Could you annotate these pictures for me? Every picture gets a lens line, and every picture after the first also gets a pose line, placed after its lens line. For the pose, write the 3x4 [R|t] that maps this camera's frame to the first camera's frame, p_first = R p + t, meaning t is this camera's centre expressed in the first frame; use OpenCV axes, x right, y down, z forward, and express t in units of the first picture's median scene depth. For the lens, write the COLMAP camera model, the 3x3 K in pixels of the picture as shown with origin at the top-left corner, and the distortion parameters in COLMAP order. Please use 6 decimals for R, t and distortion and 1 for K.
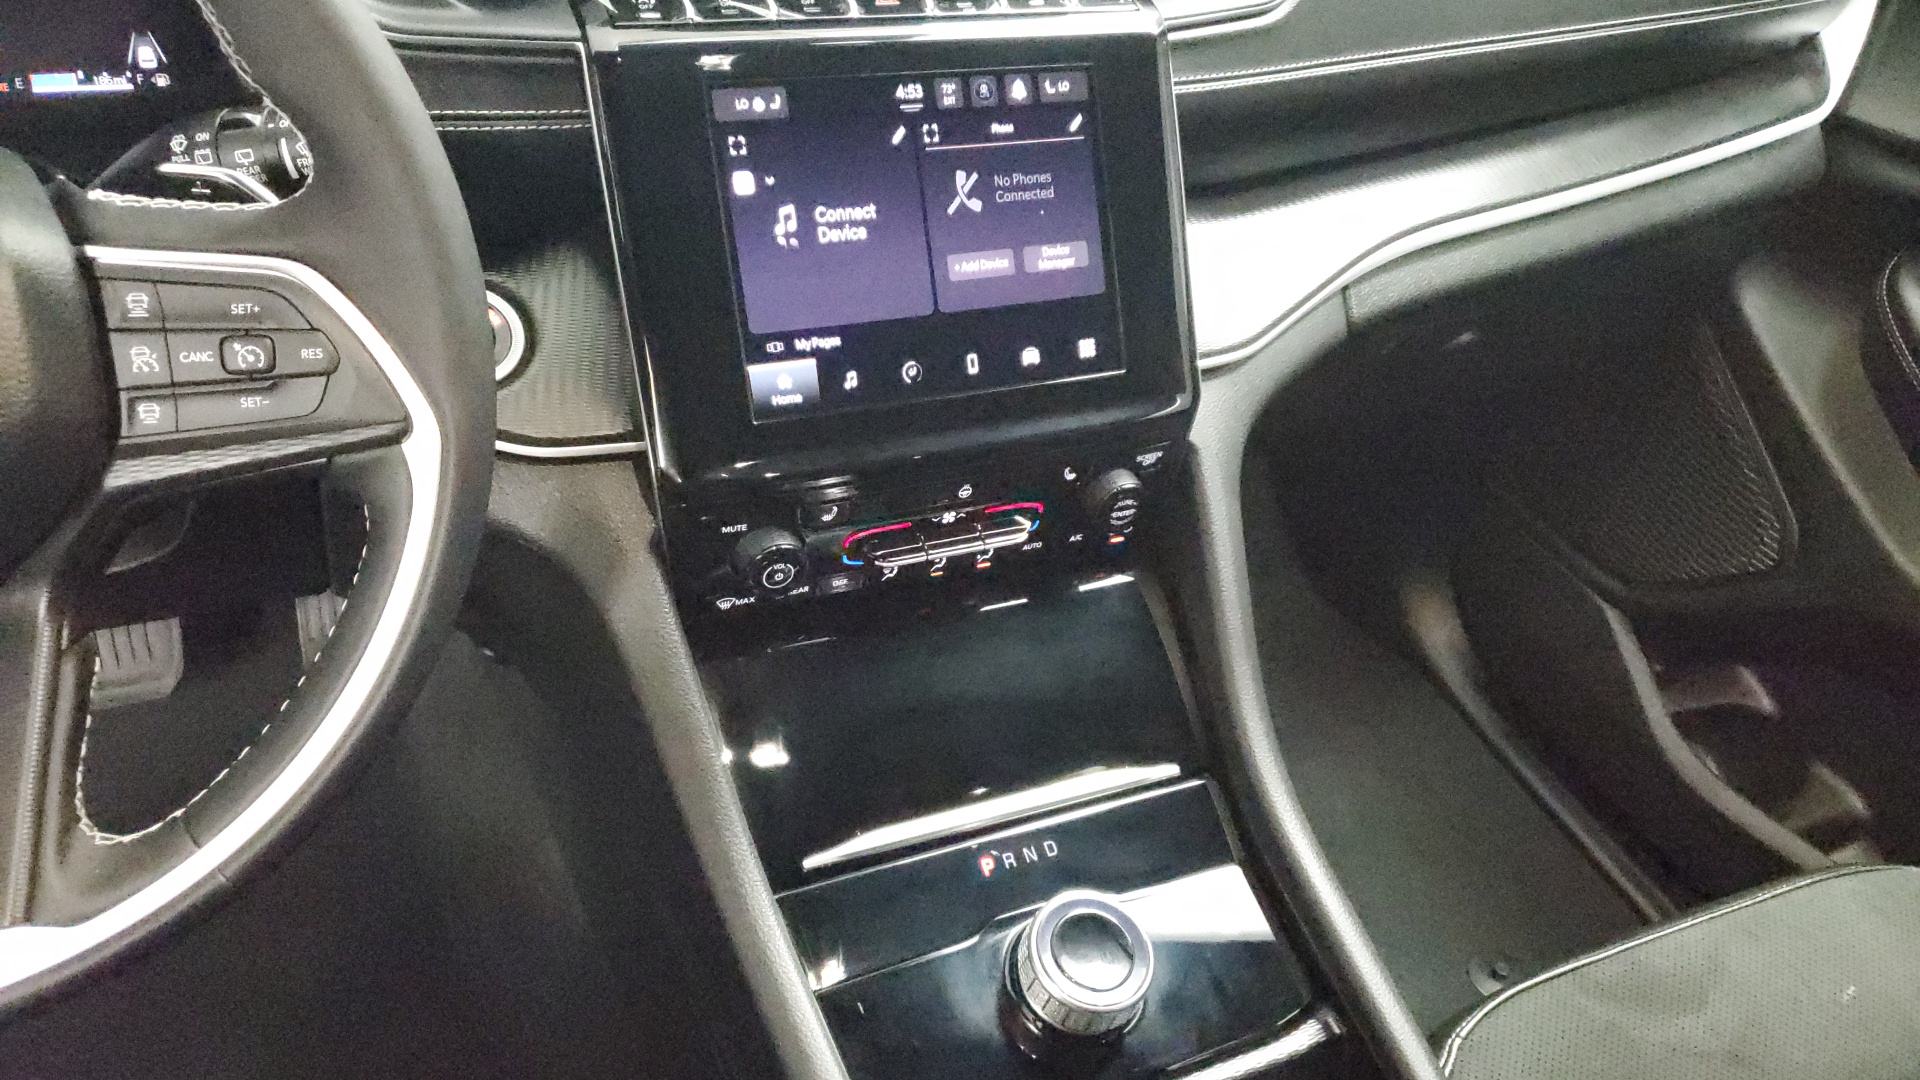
lens RADIAL K [[1486.3, 0, 931.1], [0, 1486.3, 566.3], [0, 0, 1]] dist [0.055206, -0.065521]
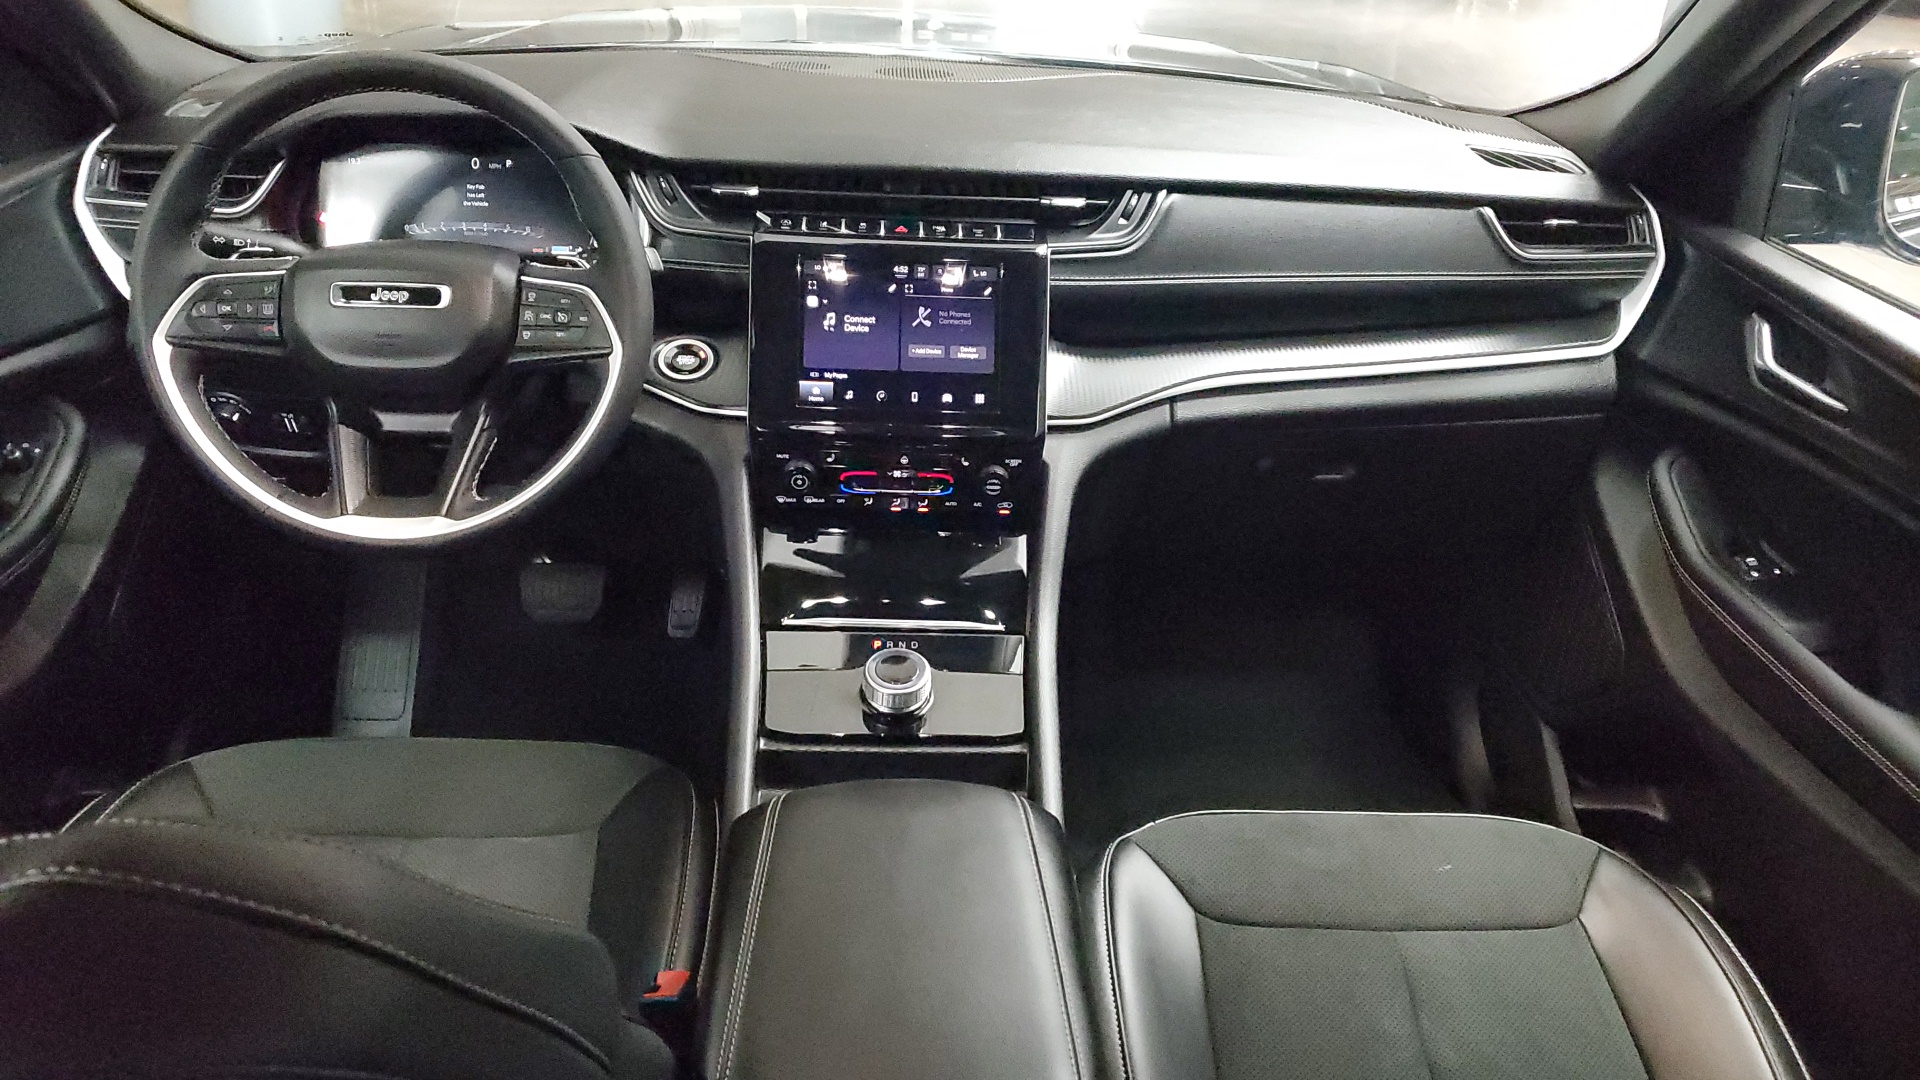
lens RADIAL K [[1486.3, 0, 971.2], [0, 1486.3, 558.5], [0, 0, 1]] dist [0.055206, -0.065521]
pose [[0.931530, 0.099137, -0.349892, 0.876303], [-0.180124, 0.961596, -0.207096, 0.506341], [0.315924, 0.255940, 0.913612, -0.804155]]
